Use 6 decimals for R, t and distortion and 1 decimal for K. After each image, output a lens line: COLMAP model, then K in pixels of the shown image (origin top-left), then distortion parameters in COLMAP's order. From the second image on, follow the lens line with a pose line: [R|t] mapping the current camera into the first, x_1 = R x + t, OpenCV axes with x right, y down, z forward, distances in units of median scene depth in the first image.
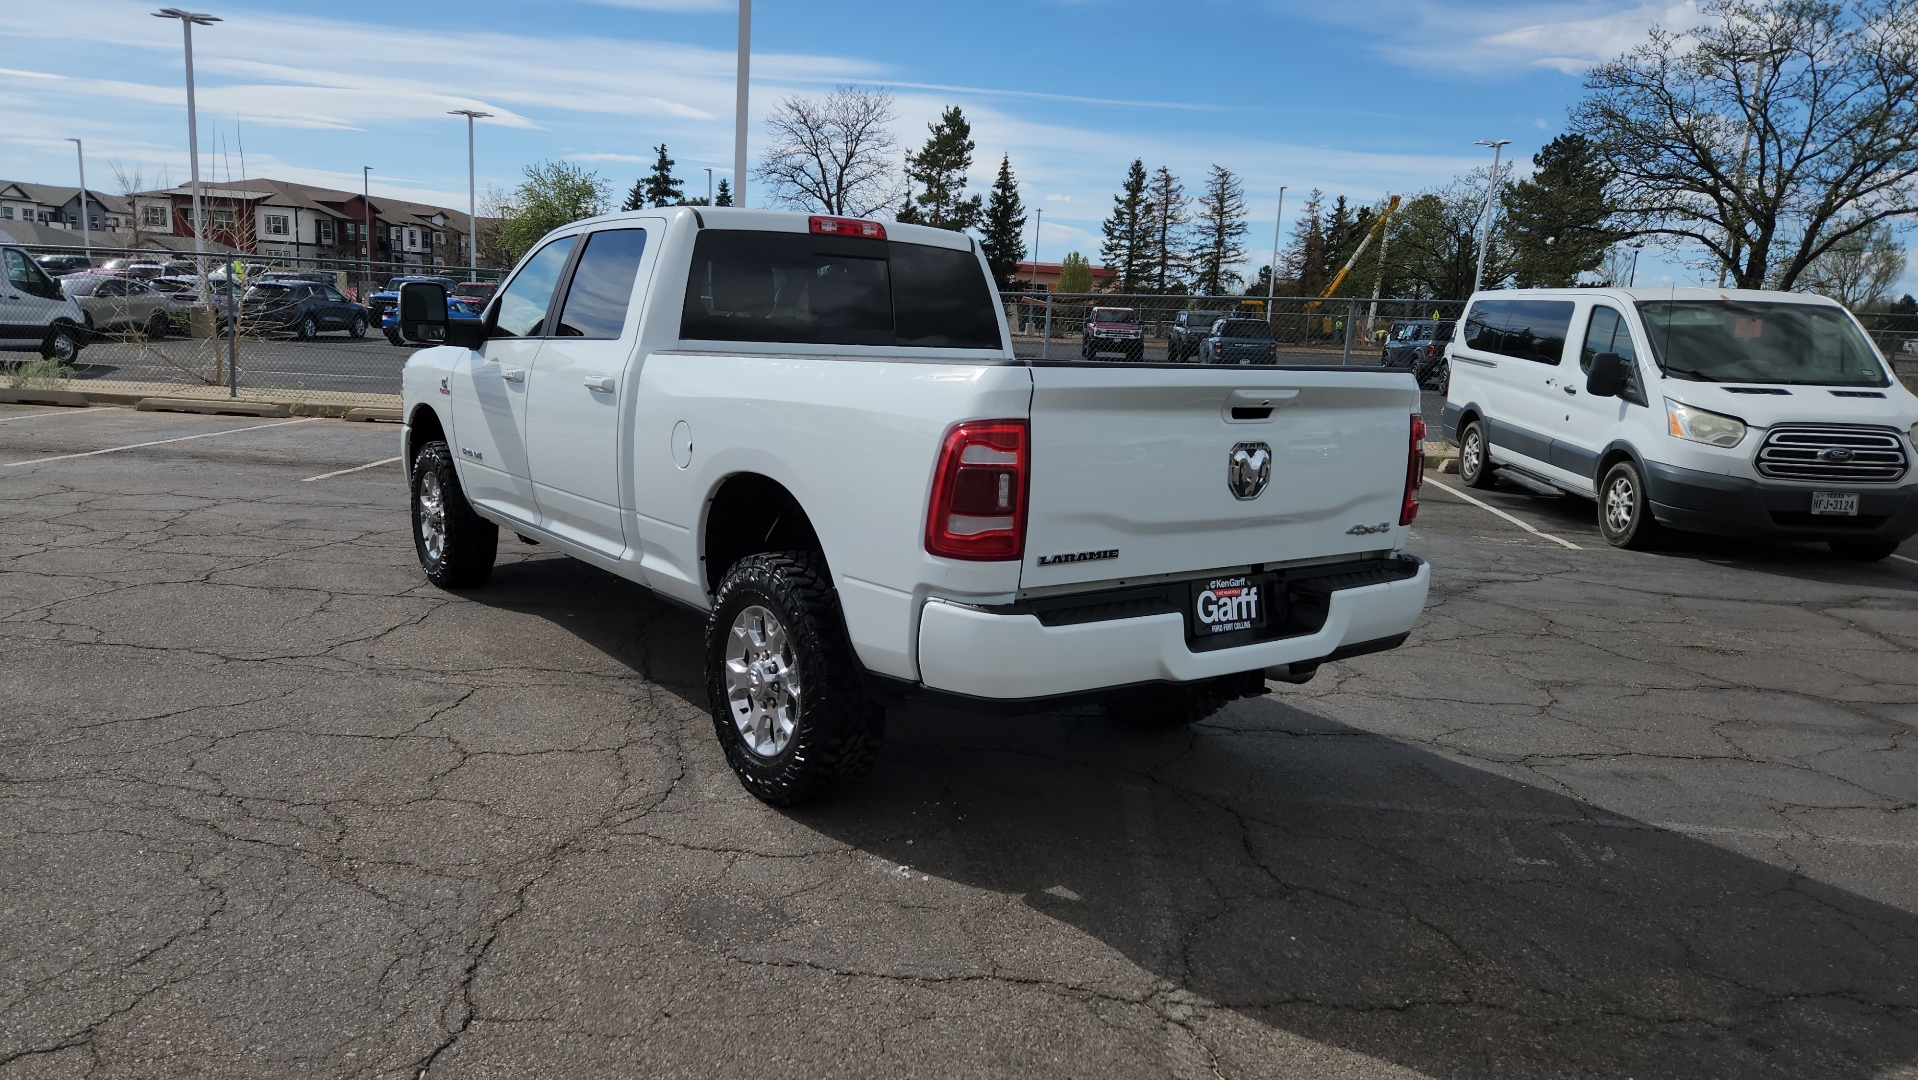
lens RADIAL K [[1275.7, 0, 917.7], [0, 1275.7, 550.9], [0, 0, 1]] dist [0.071029, -0.054862]
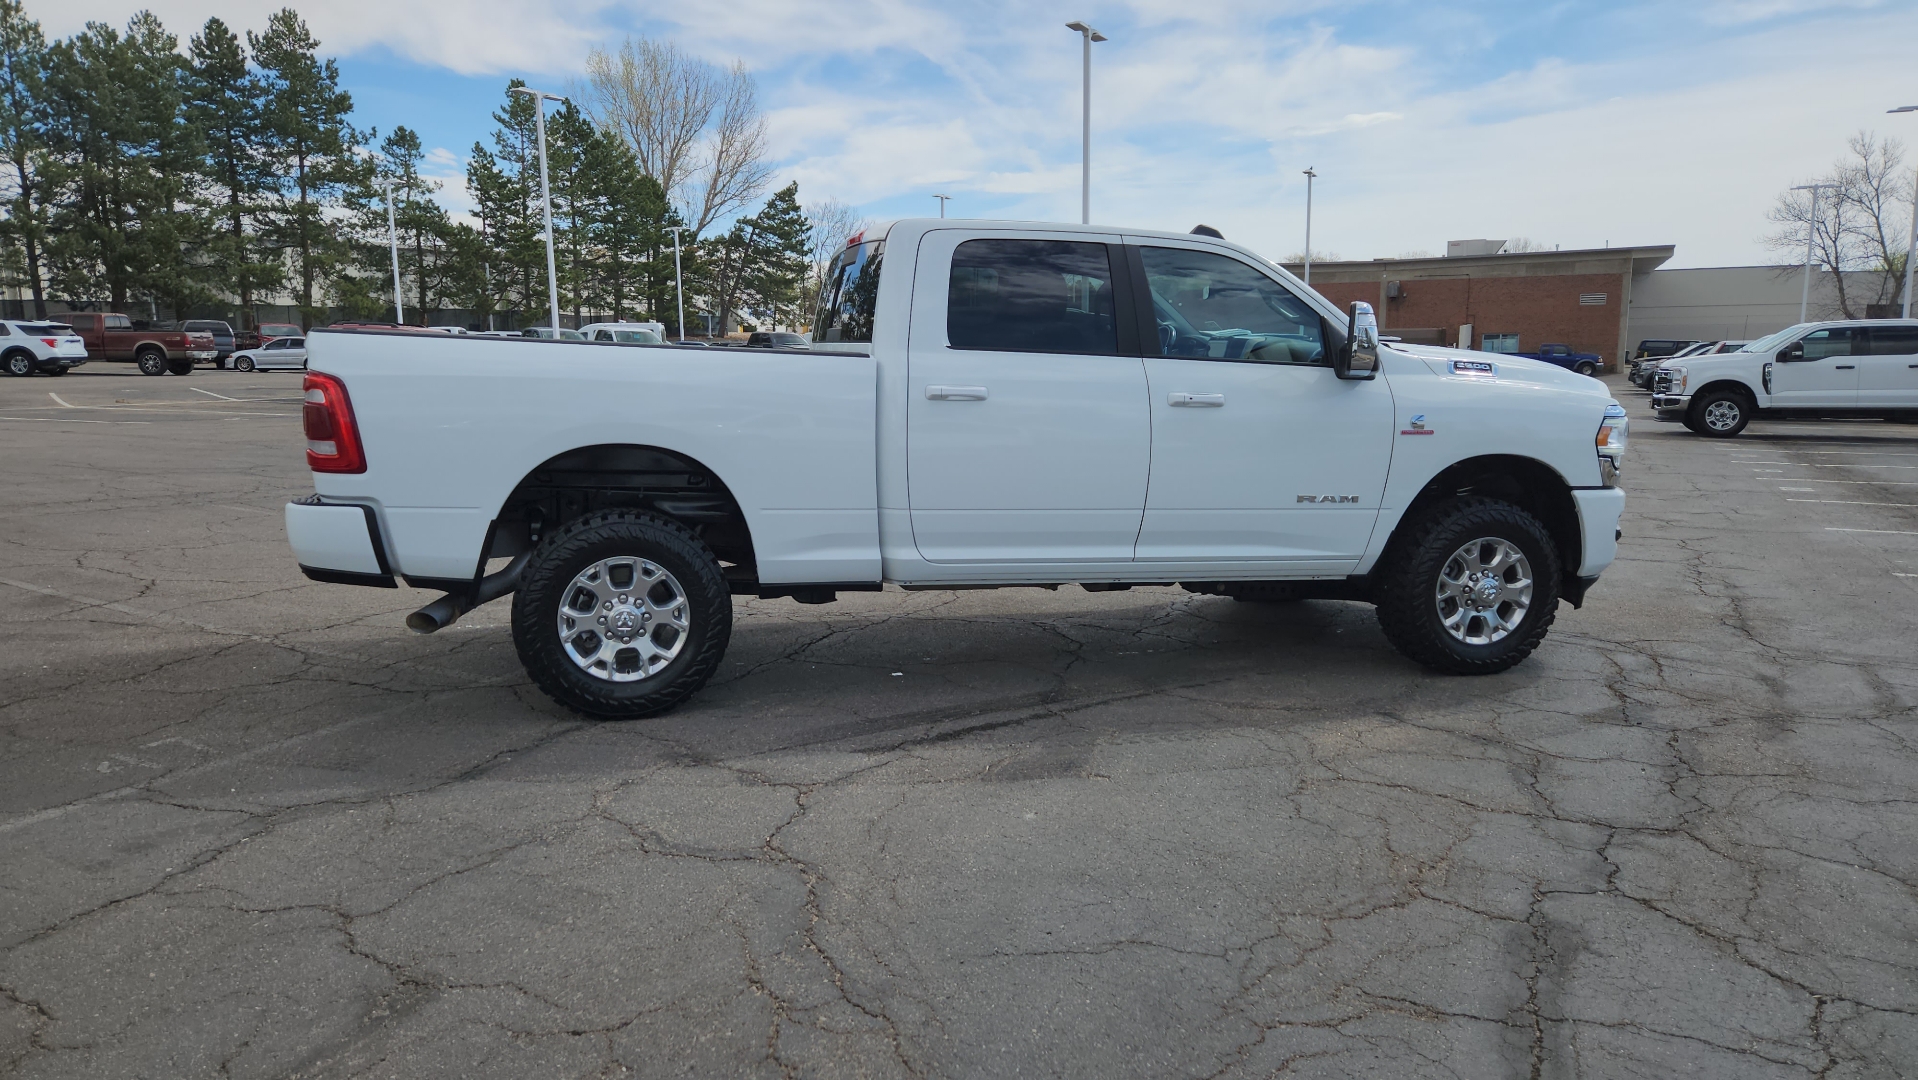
lens RADIAL K [[1275.7, 0, 922.7], [0, 1275.7, 532.4], [0, 0, 1]] dist [0.071029, -0.054862]
pose [[-0.365241, 0.086145, -0.926919, 0.391642], [-0.190944, 0.967606, 0.165165, -0.080396], [0.911120, 0.237315, -0.336960, 0.598139]]
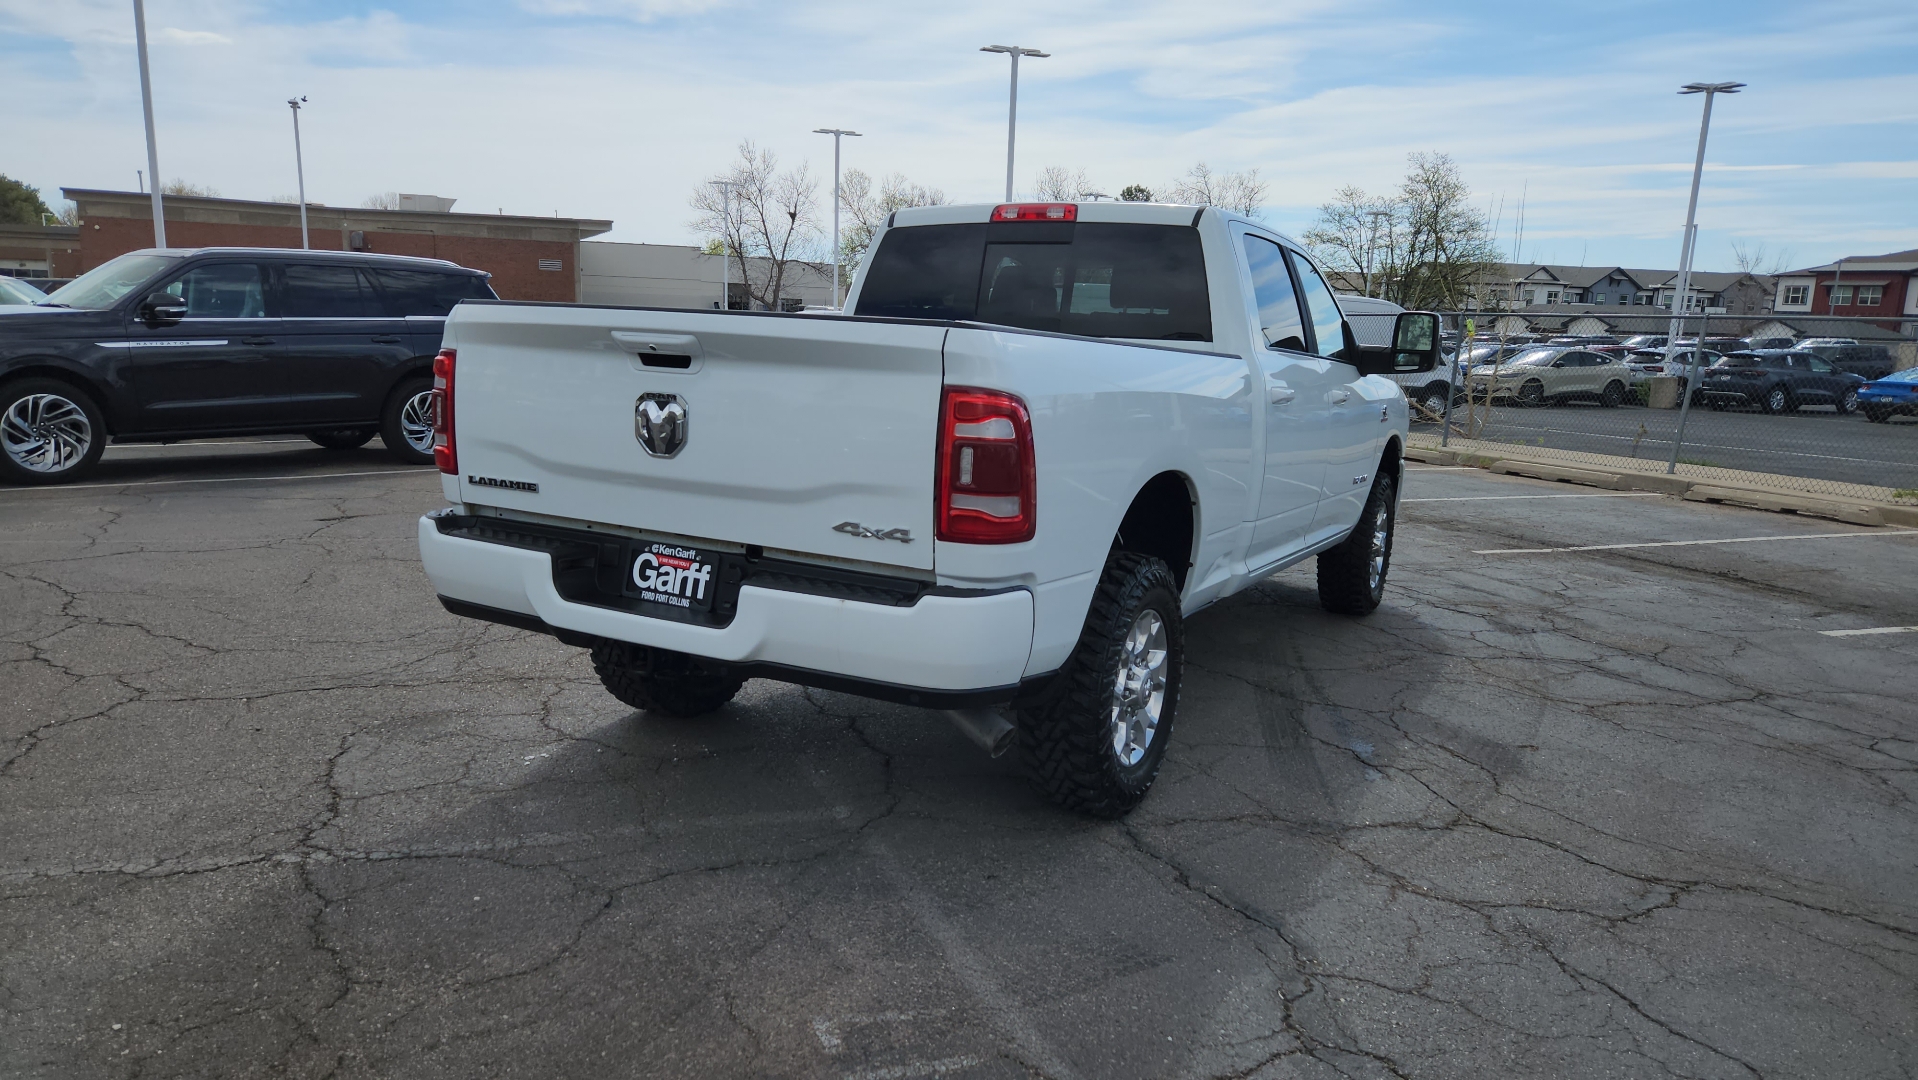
lens RADIAL K [[1275.7, 0, 929.5], [0, 1275.7, 562.0], [0, 0, 1]] dist [0.071029, -0.054862]
pose [[0.427878, 0.134891, -0.893714, 0.323788], [-0.183460, 0.981179, 0.060258, -0.015848], [0.885021, 0.138177, 0.444572, 0.217393]]
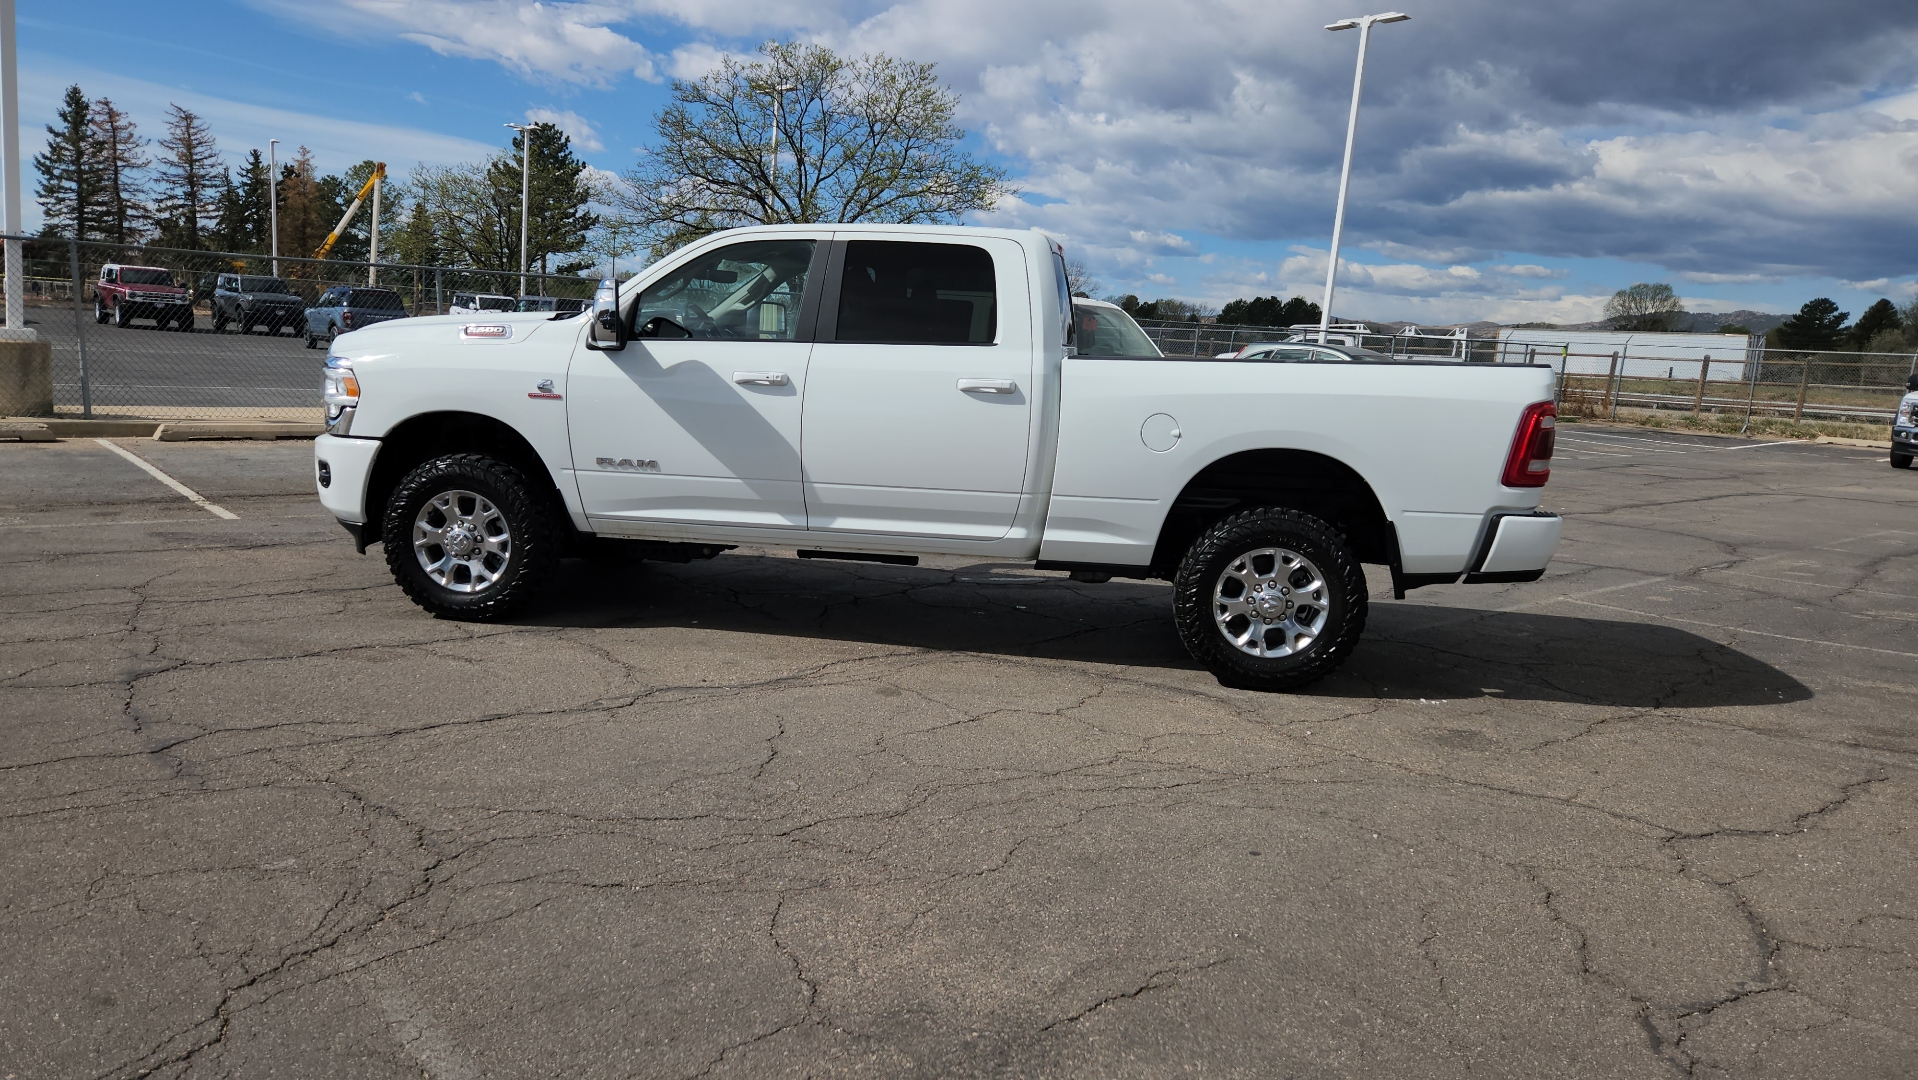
lens RADIAL K [[1275.7, 0, 929.9], [0, 1275.7, 548.6], [0, 0, 1]] dist [0.071029, -0.054862]
pose [[0.698115, -0.118431, 0.706123, -0.418662], [0.102270, 0.992606, 0.065370, -0.025651], [-0.708644, 0.026579, 0.705066, 0.093888]]
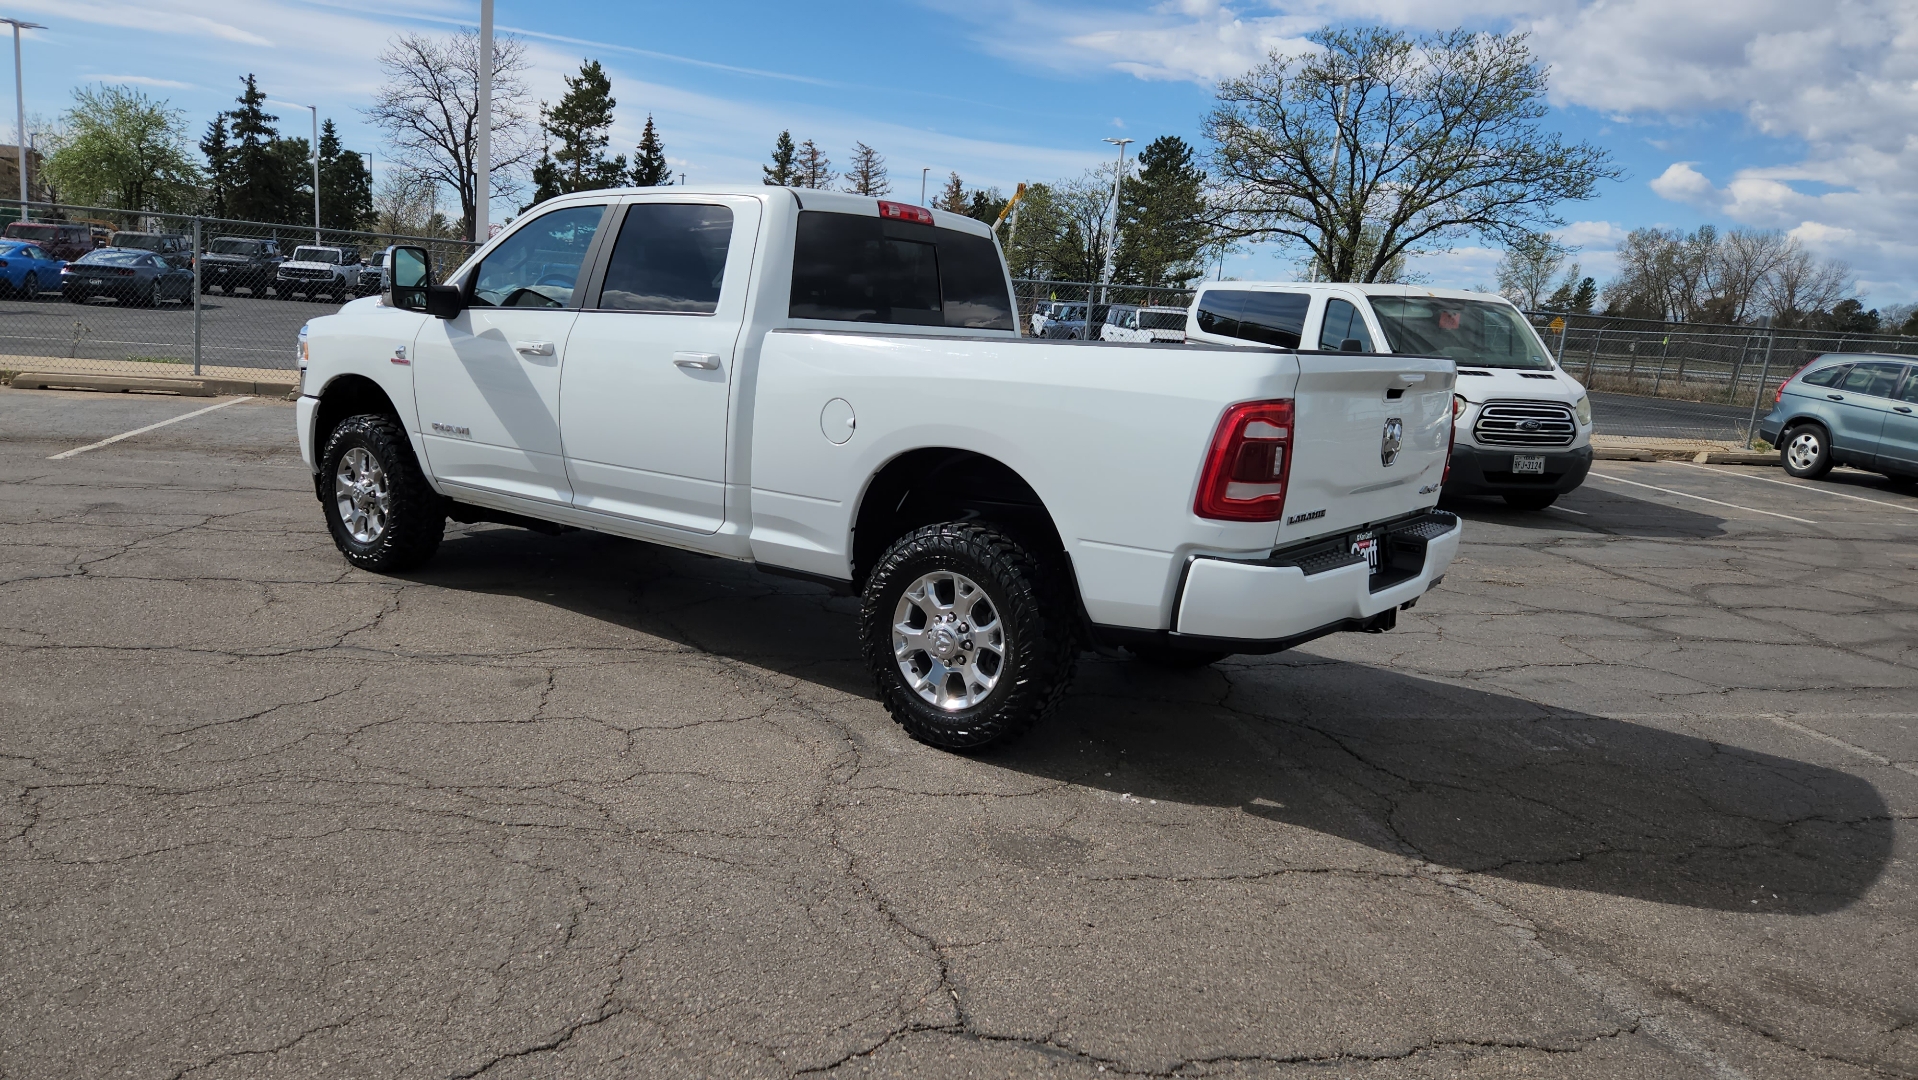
lens RADIAL K [[1275.7, 0, 938.1], [0, 1275.7, 557.7], [0, 0, 1]] dist [0.071029, -0.054862]
pose [[0.954116, -0.033997, 0.297501, -0.141608], [0.025733, 0.999168, 0.031655, -0.000805], [-0.298330, -0.022547, 0.954197, -0.007320]]
